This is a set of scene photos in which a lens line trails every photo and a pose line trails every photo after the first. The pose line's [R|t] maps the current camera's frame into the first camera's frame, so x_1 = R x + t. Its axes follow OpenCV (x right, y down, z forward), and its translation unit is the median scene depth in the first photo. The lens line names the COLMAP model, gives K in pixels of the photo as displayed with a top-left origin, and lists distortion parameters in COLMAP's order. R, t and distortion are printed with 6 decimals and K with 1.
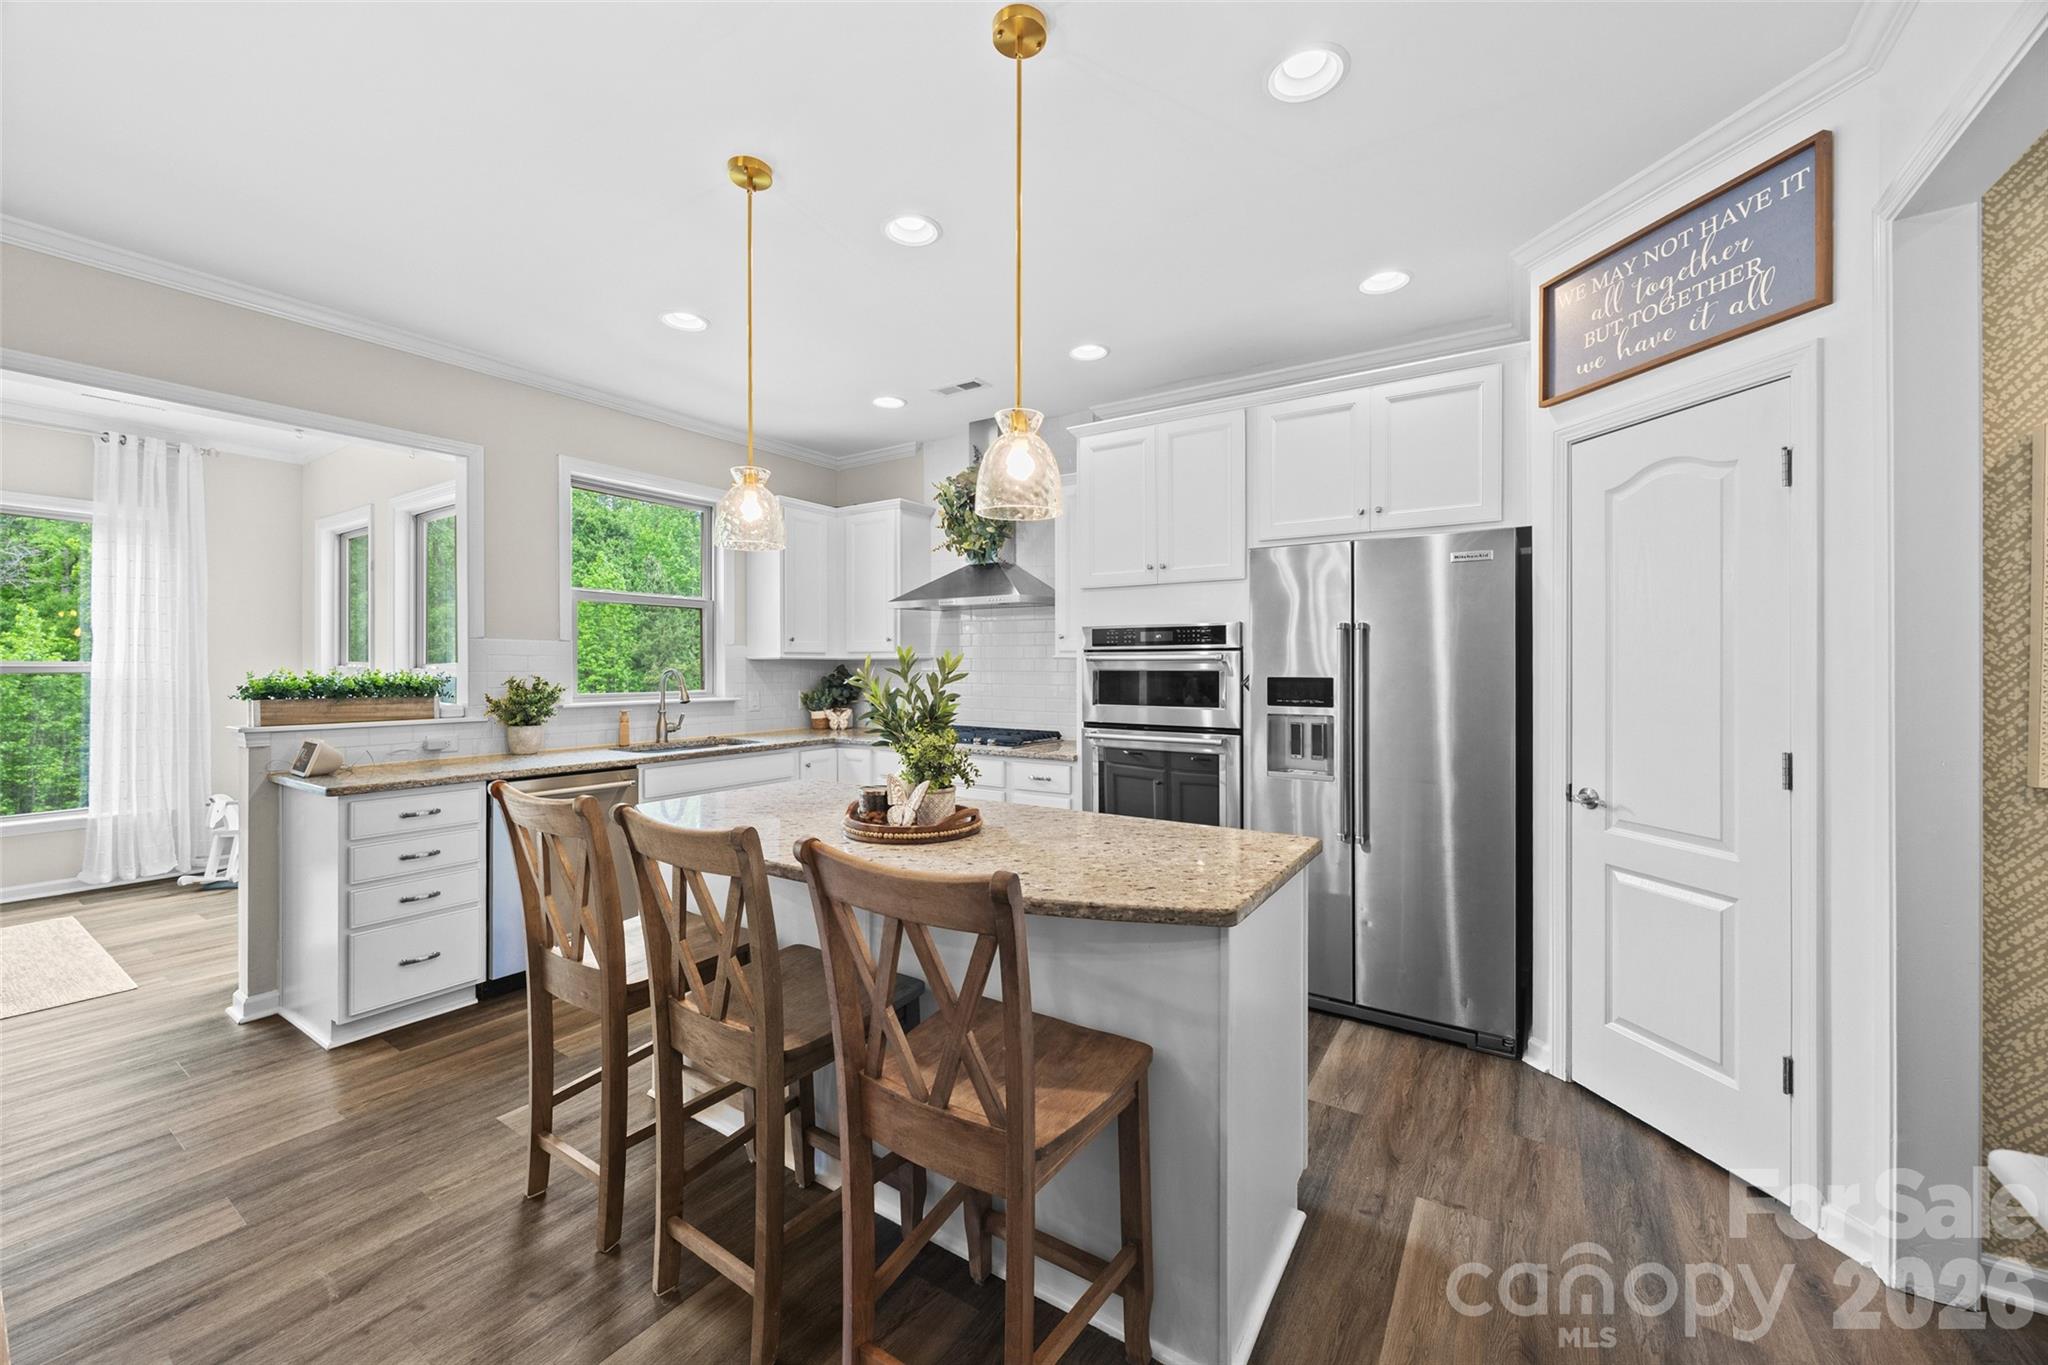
lens RADIAL K [[796.4, 0, 992.9], [0, 796.4, 659.4], [0, 0, 1]] dist [-0.001993, -0.000186]
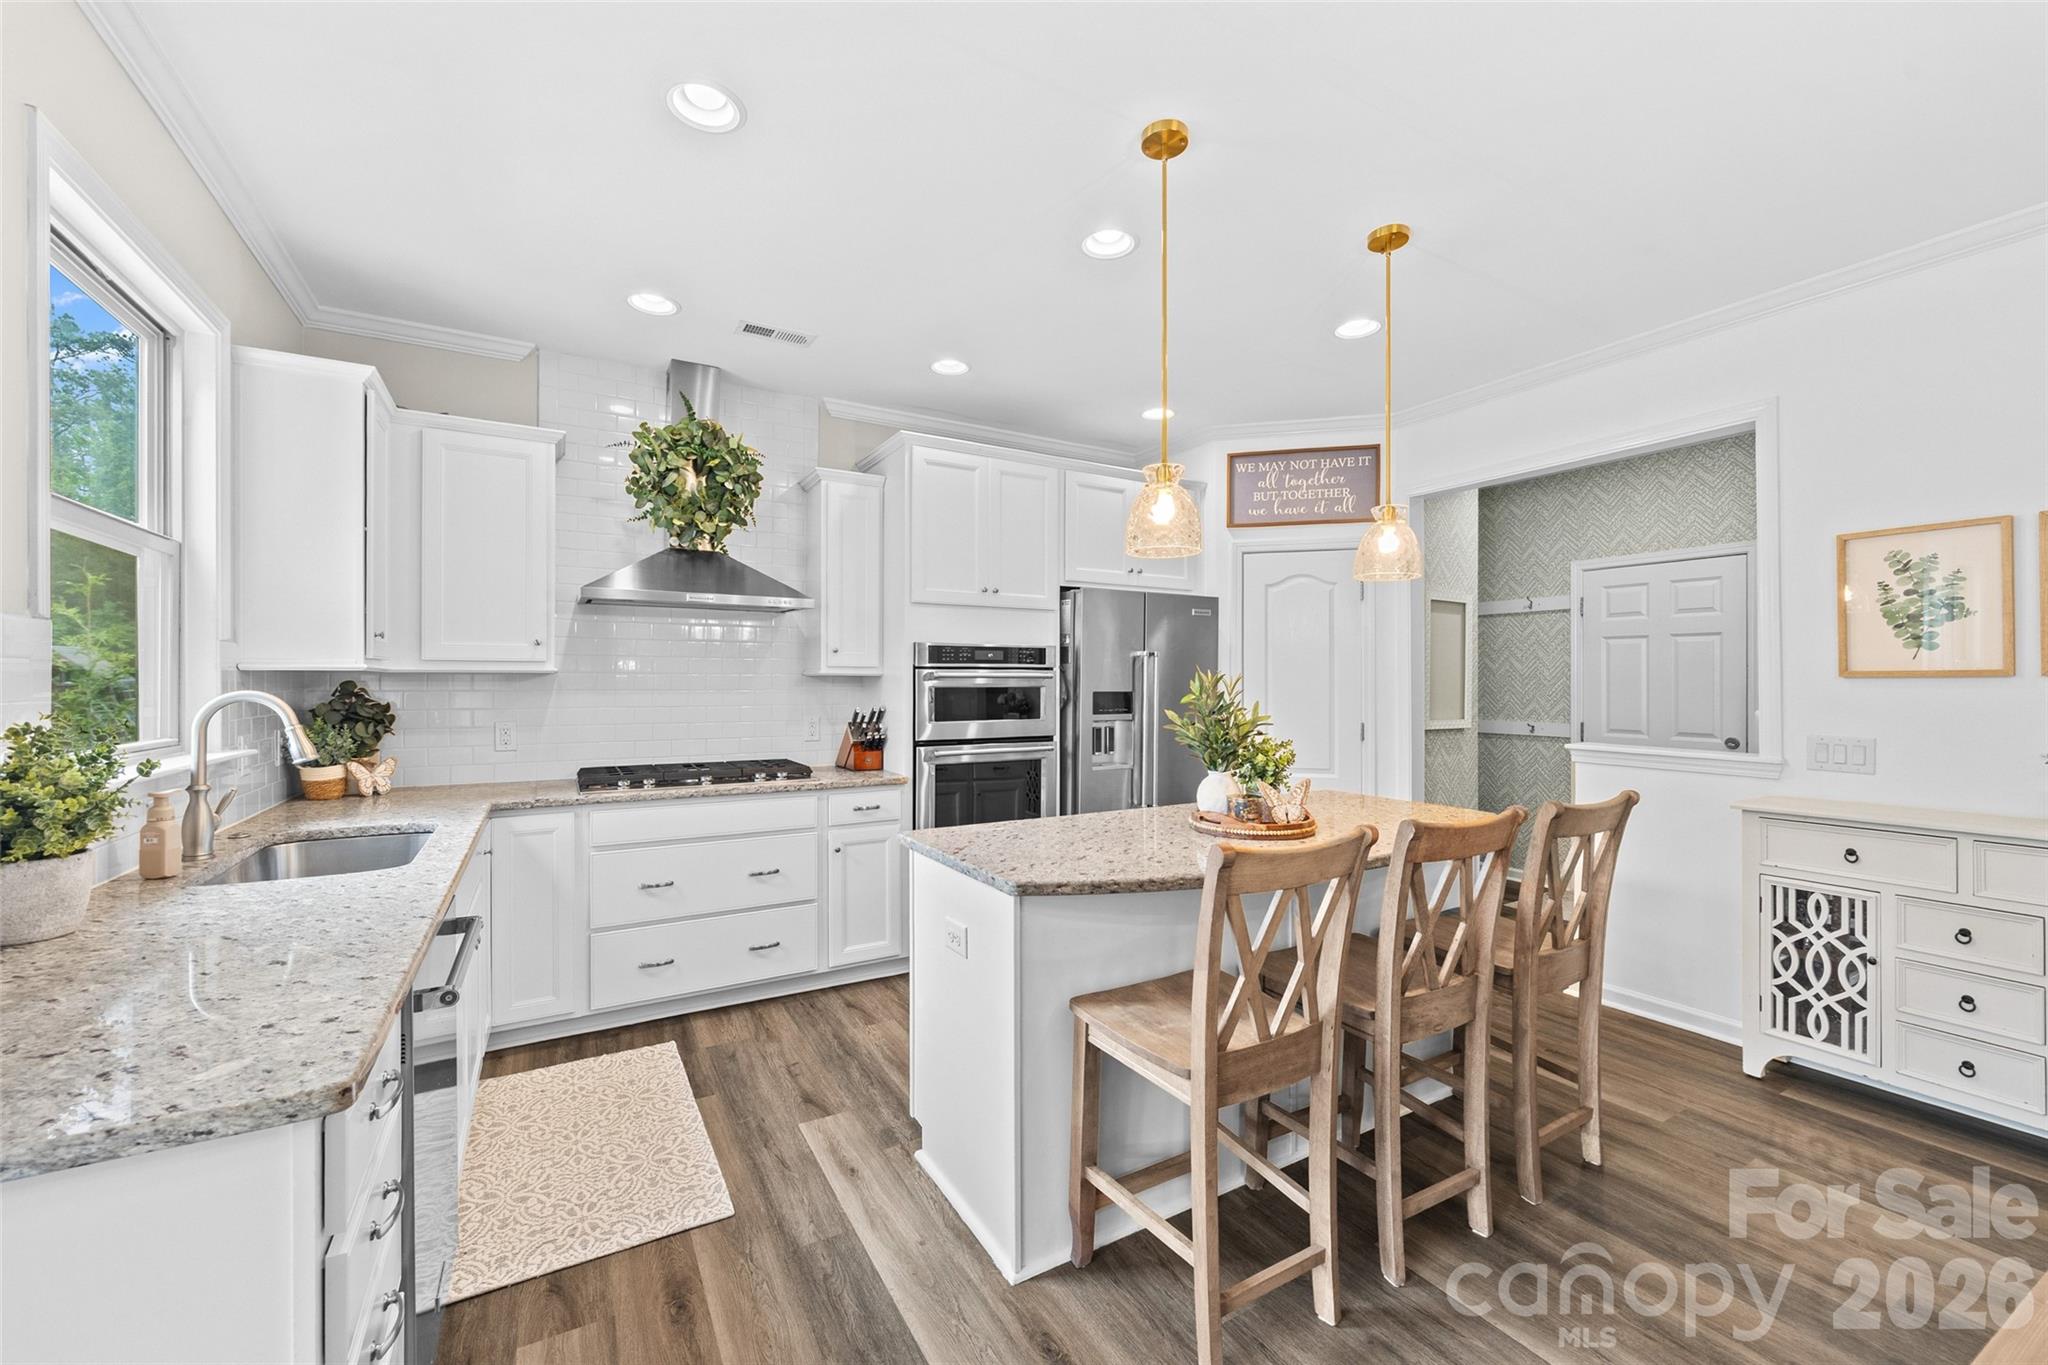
lens RADIAL K [[796.4, 0, 993.4], [0, 796.4, 684.4], [0, 0, 1]] dist [-0.001993, -0.000186]
pose [[0.439776, -0.001745, 0.898106, -0.821921], [-0.005745, 0.999972, 0.004756, 0.005449], [-0.898089, -0.007251, 0.439754, 0.560339]]
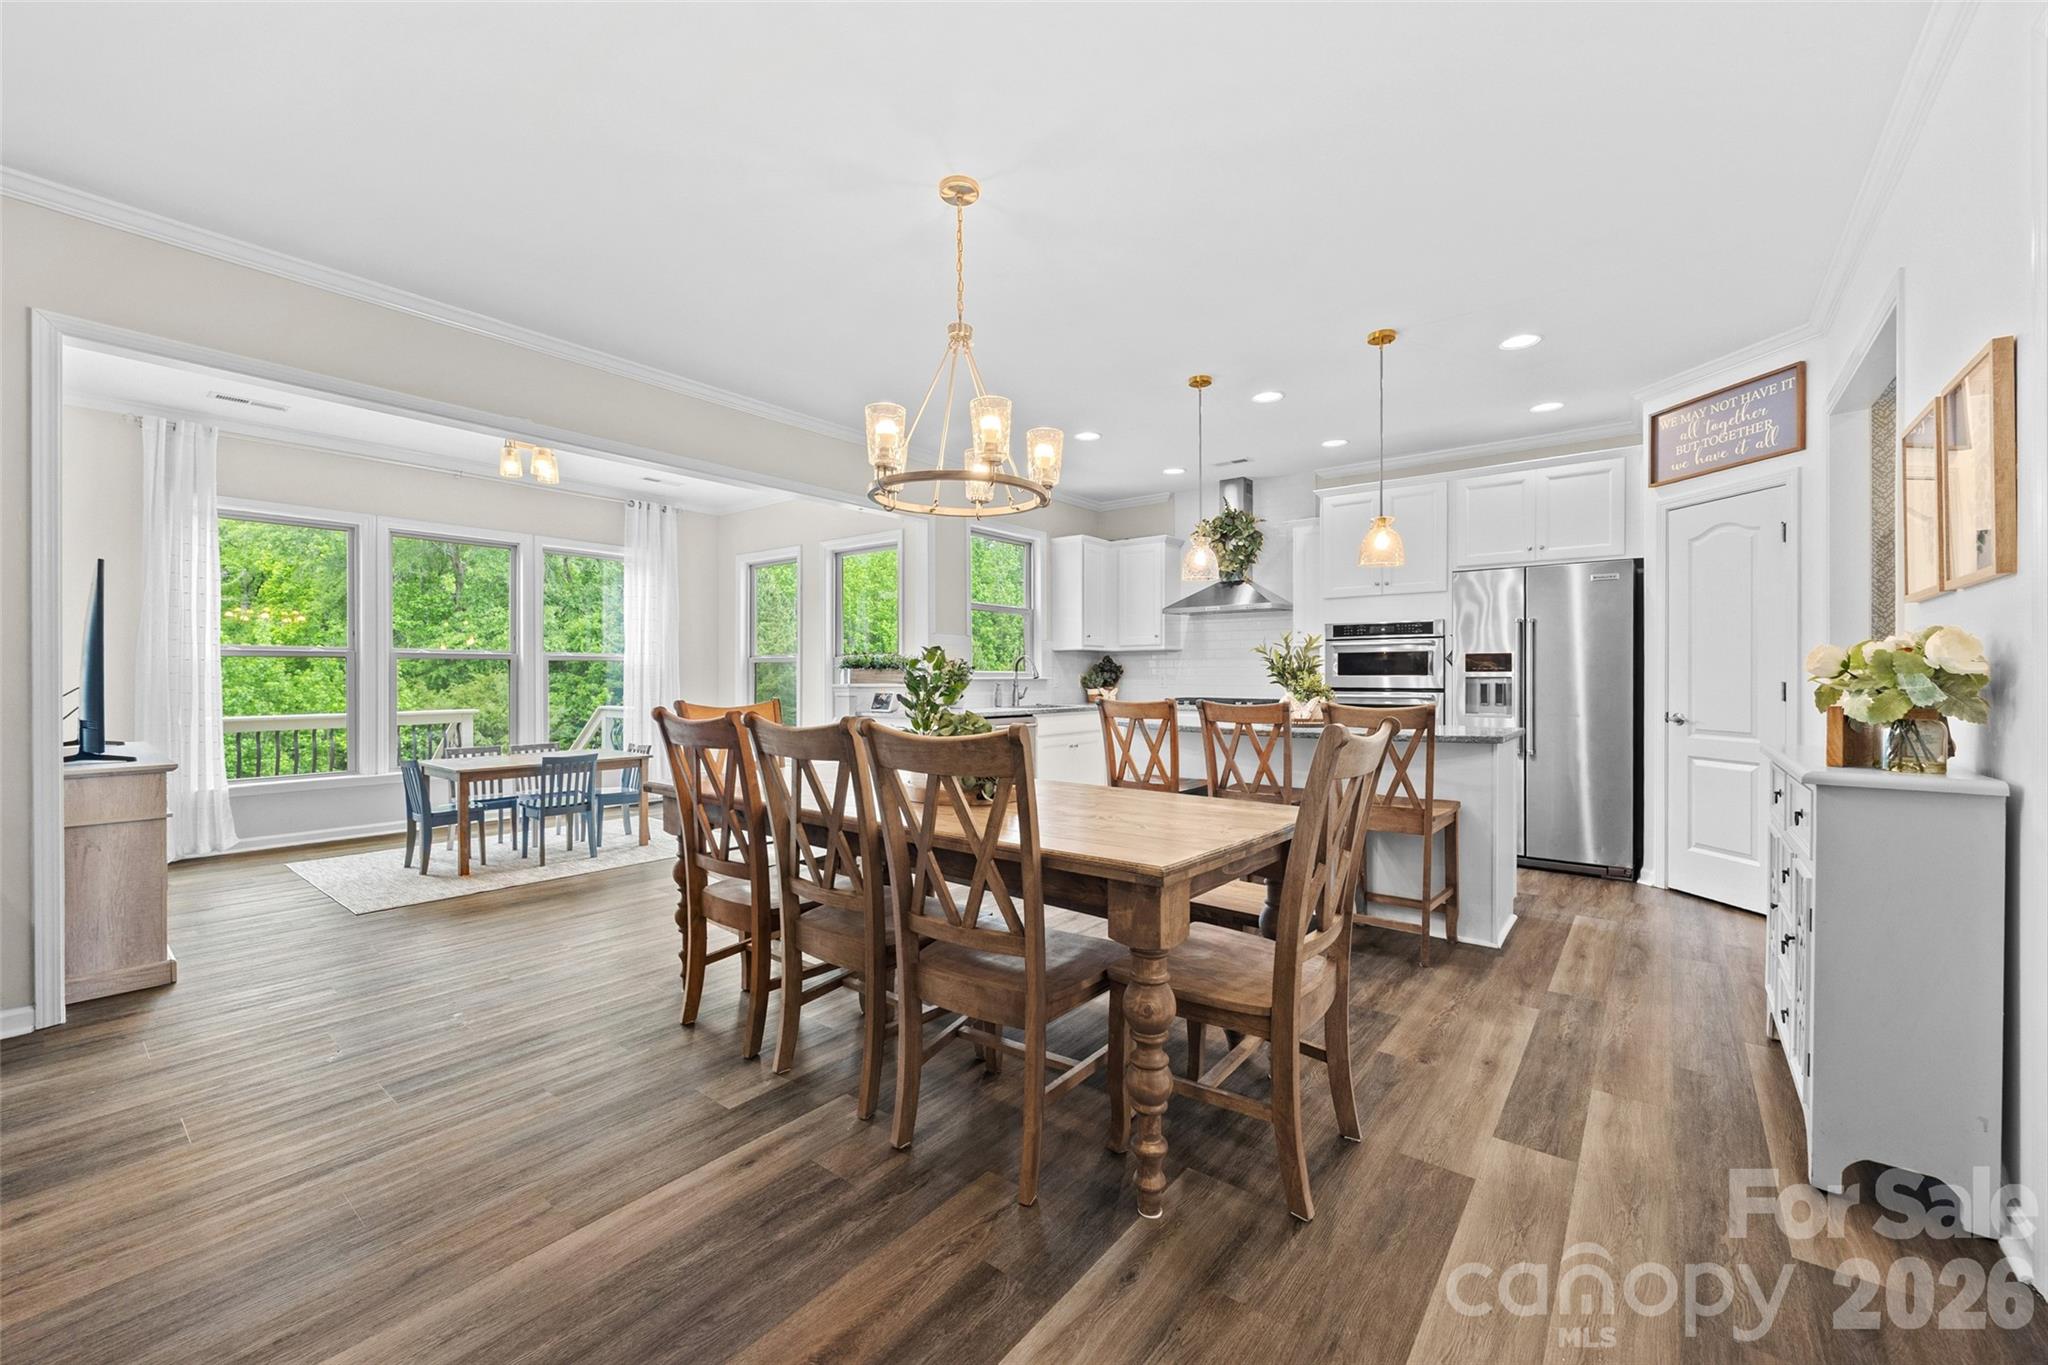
lens RADIAL K [[796.4, 0, 1004.2], [0, 796.4, 672.0], [0, 0, 1]] dist [-0.001993, -0.000186]
pose [[0.995603, -0.000981, -0.093672, -0.404403], [0.001364, 0.999991, 0.004023, 0.048804], [0.093668, -0.004133, 0.995595, -0.634622]]
